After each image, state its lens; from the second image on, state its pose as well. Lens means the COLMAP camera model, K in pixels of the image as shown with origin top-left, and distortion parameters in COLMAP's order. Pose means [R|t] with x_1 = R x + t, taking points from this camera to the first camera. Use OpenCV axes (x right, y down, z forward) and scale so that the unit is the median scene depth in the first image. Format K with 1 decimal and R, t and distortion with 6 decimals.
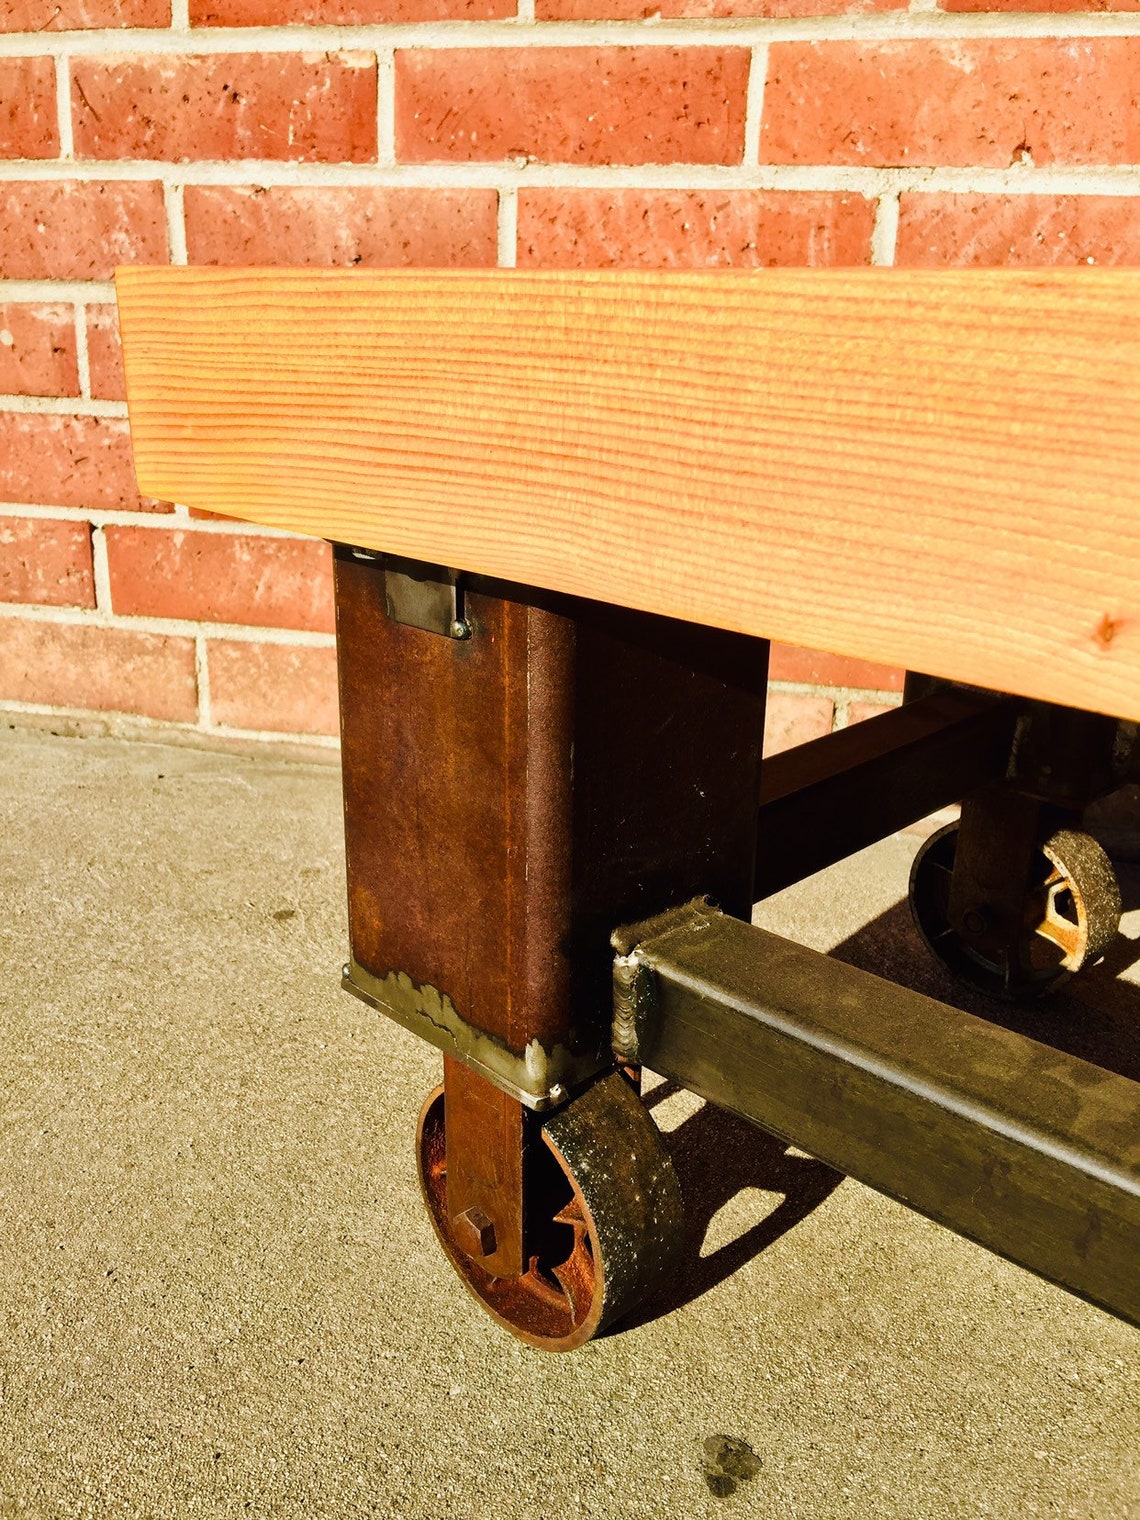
lens RADIAL K [[1292.0, 0, 576.5], [0, 1292.0, 734.7], [0, 0, 1]] dist [0.083080, -0.141526]
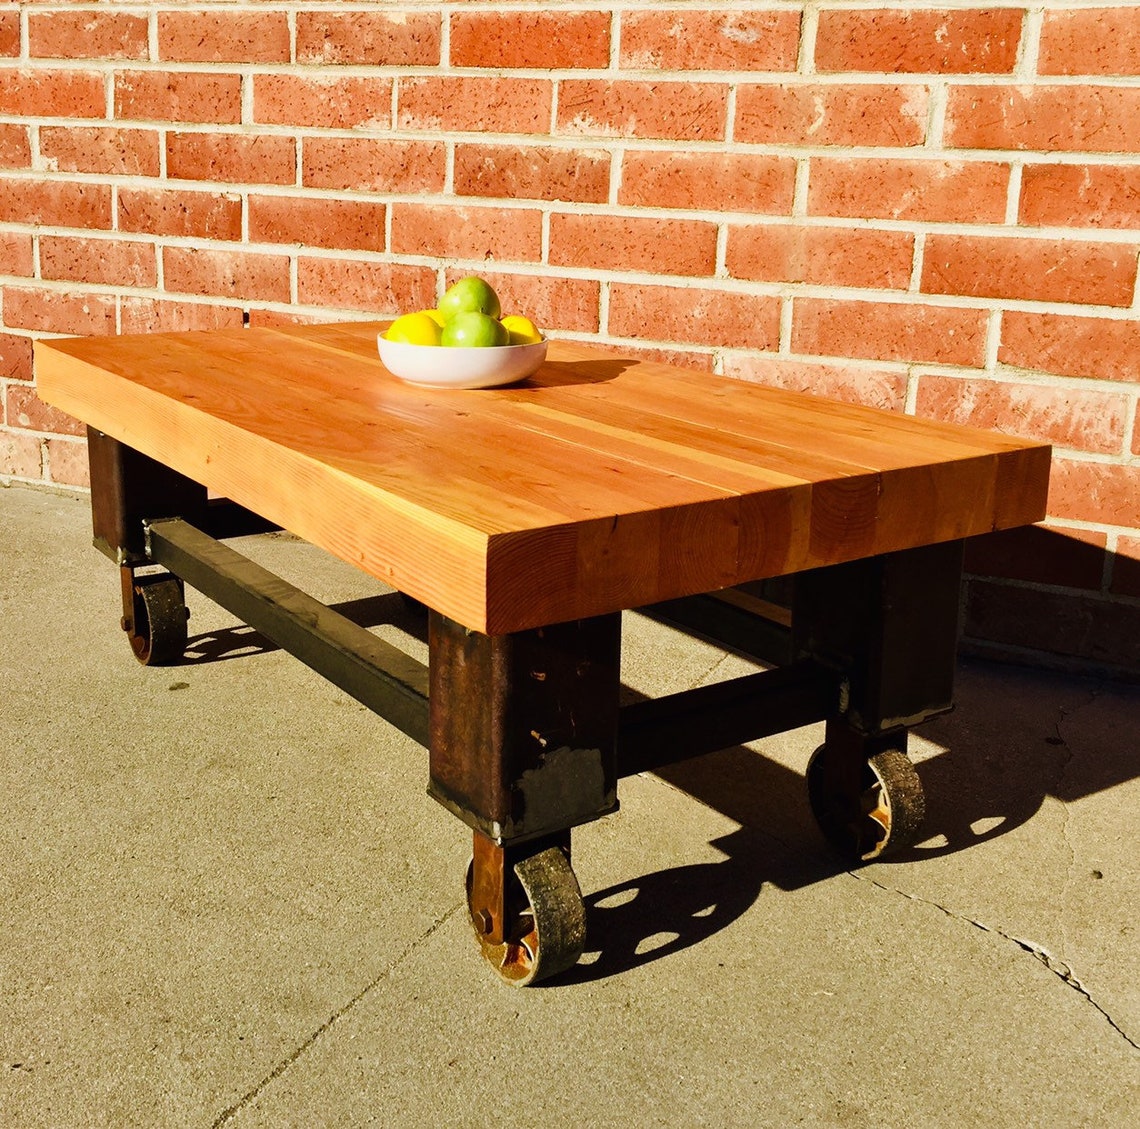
lens RADIAL K [[1427.8, 0, 580.3], [0, 1427.8, 498.7], [0, 0, 1]] dist [0.063801, 0.000000]
pose [[0.982254, 0.049934, -0.180785, 0.917777], [-0.066208, 0.994168, -0.085129, 0.165997], [0.175479, 0.095588, 0.979832, -1.291374]]
